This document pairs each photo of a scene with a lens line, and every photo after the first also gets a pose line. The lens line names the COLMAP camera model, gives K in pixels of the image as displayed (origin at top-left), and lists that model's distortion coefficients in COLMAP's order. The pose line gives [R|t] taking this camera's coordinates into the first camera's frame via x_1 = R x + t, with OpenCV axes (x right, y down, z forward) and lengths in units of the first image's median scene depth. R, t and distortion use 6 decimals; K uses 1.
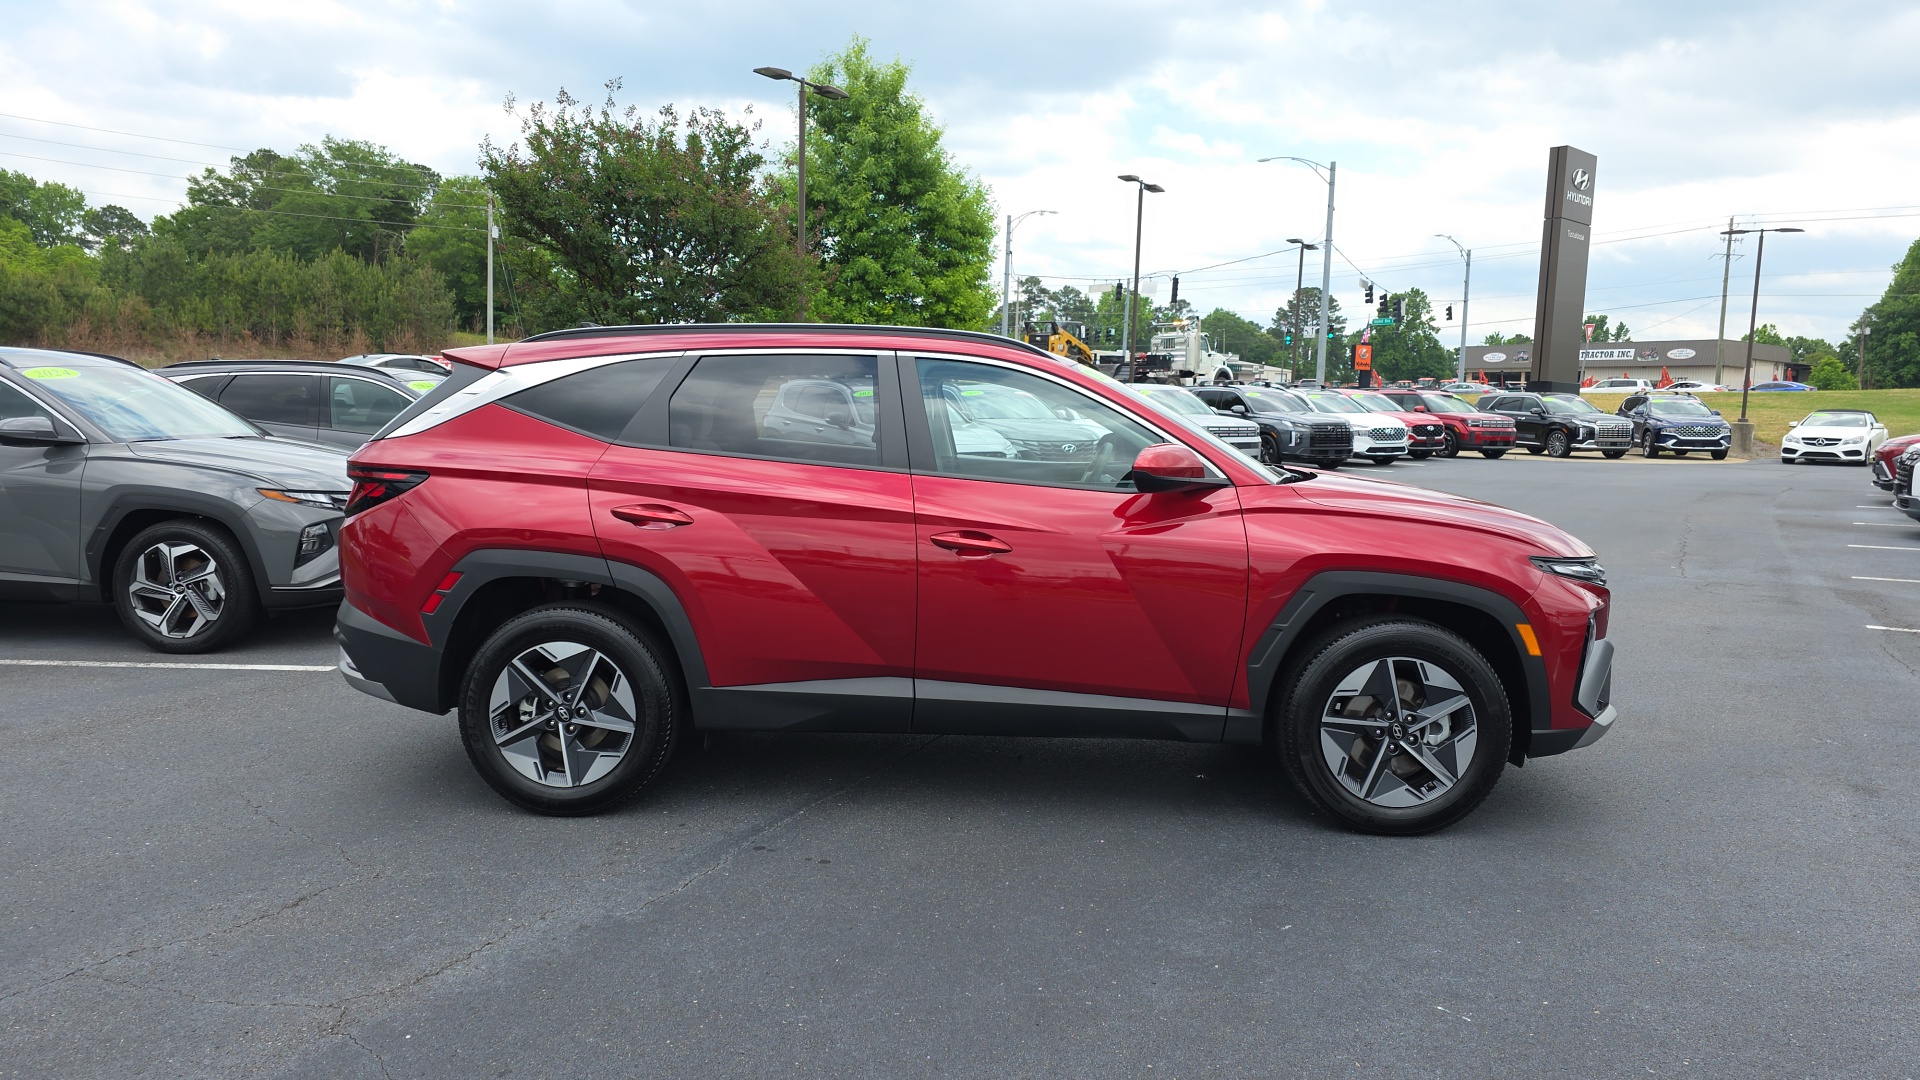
lens RADIAL K [[1326.6, 0, 958.3], [0, 1326.6, 566.7], [0, 0, 1]] dist [0.086160, -0.069079]
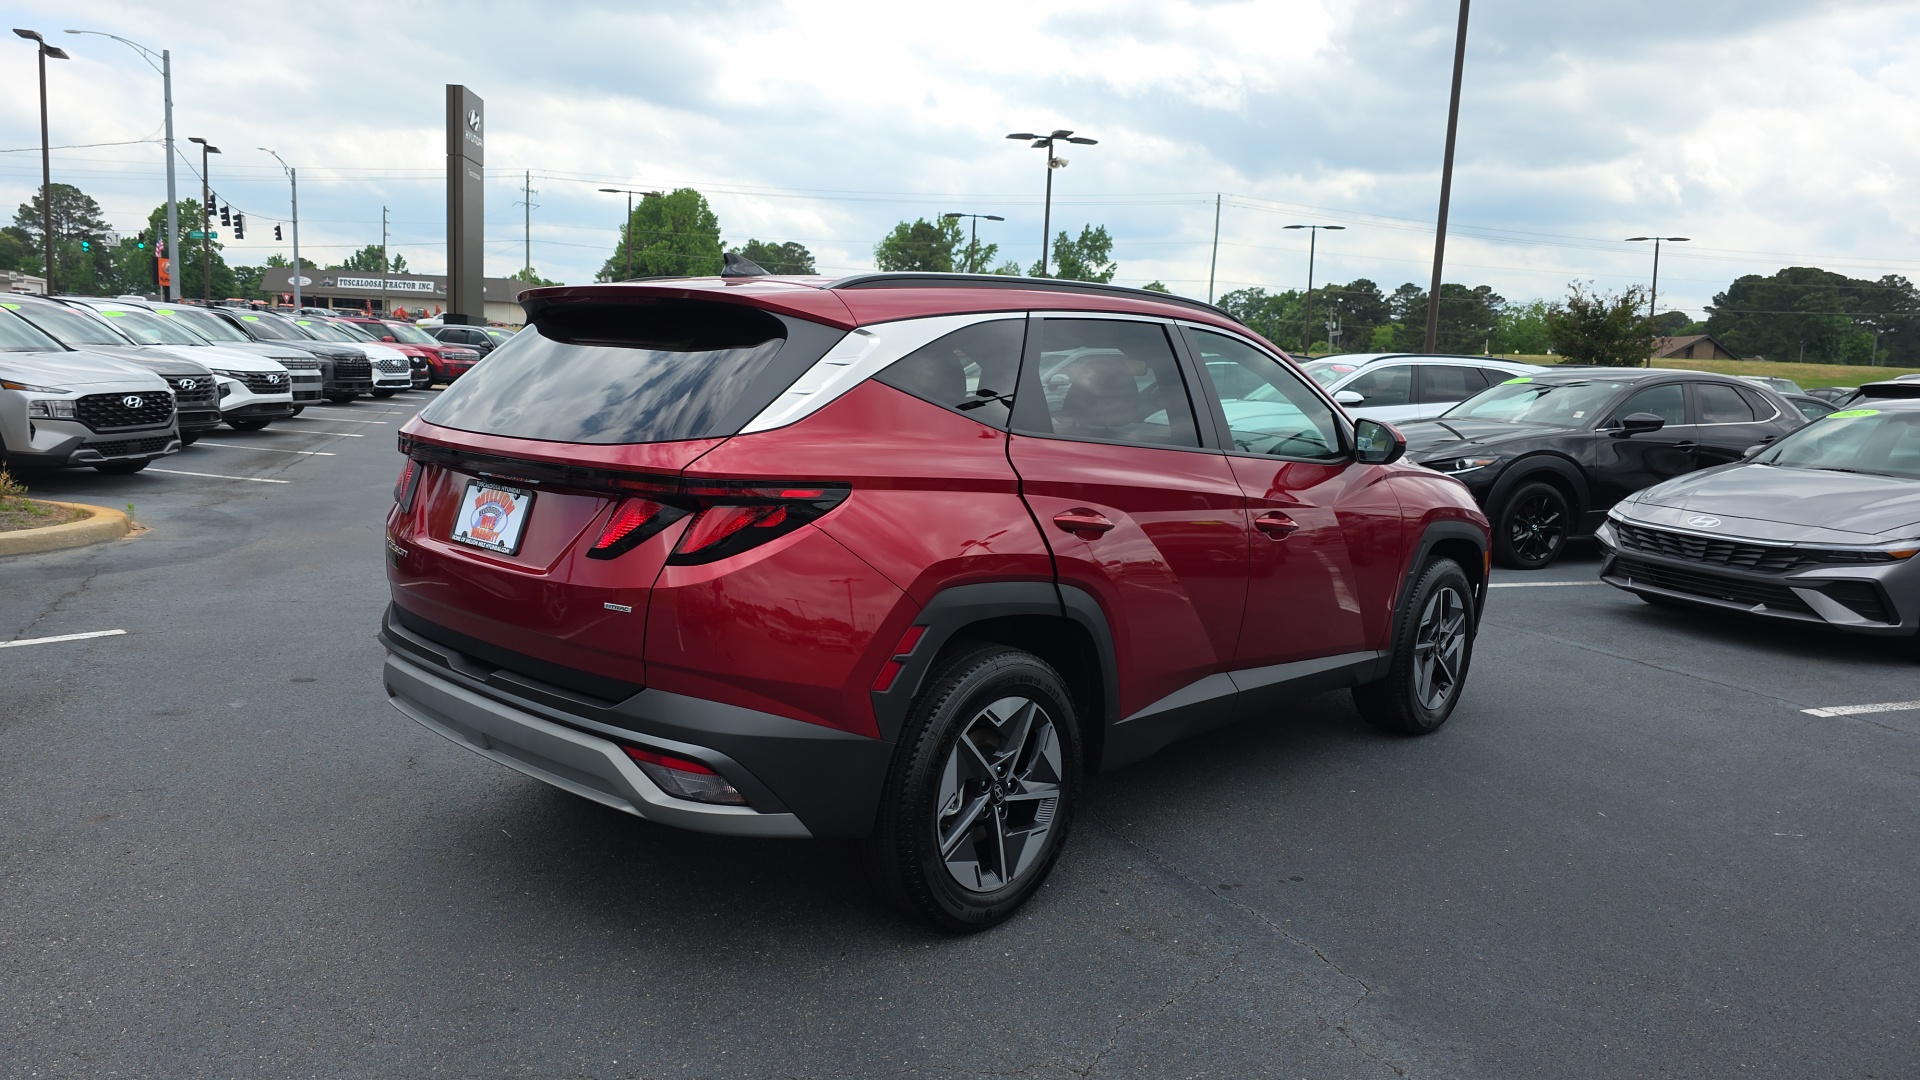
lens RADIAL K [[1314.7, 0, 899.3], [0, 1314.7, 549.3], [0, 0, 1]] dist [0.061416, -0.062333]
pose [[0.657957, -0.095525, 0.746972, -0.147082], [0.061648, 0.995425, 0.072996, -0.014212], [-0.750528, -0.001979, 0.660836, 0.092609]]
